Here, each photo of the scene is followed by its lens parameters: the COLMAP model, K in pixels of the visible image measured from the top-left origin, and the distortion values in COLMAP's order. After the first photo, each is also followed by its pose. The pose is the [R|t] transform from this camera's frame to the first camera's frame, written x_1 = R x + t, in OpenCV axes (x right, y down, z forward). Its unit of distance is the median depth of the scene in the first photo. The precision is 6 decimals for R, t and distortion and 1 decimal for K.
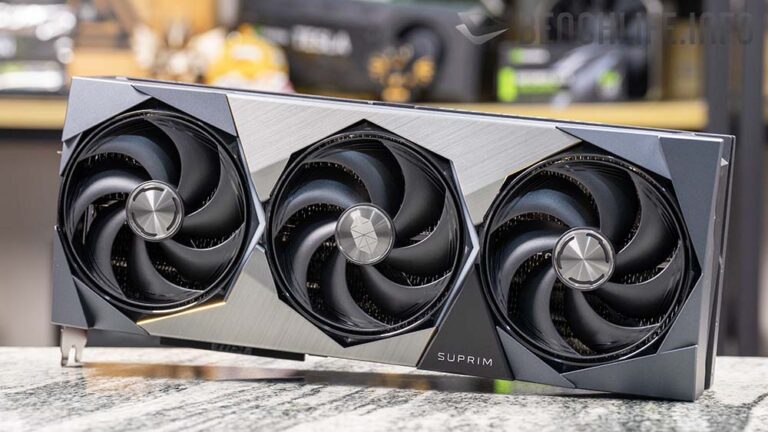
lens RADIAL K [[2589.2, 0, 384.5], [0, 2589.2, 215.1], [0, 0, 1]] dist [0.332045, 0.000000]
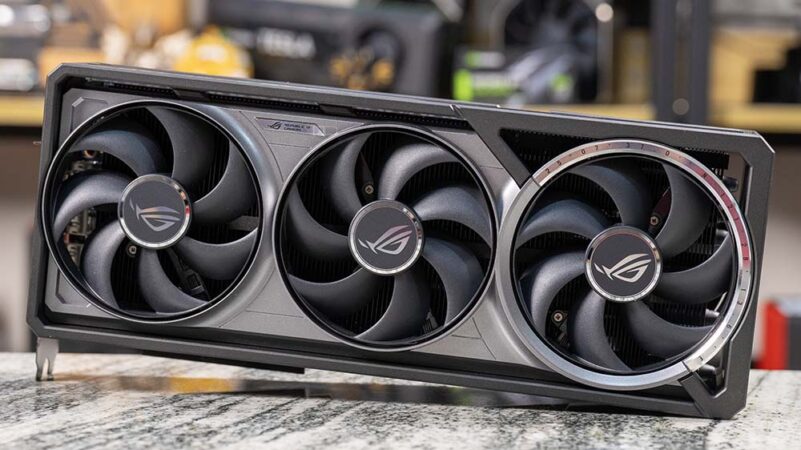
lens RADIAL K [[2187.7, 0, 401.3], [0, 2187.7, 225.8], [0, 0, 1]] dist [0.095807, 0.000000]
pose [[0.999886, 0.009700, 0.011533, 0.026754], [-0.009783, 0.999926, 0.007195, -0.001527], [-0.011462, -0.007307, 0.999908, 0.255548]]
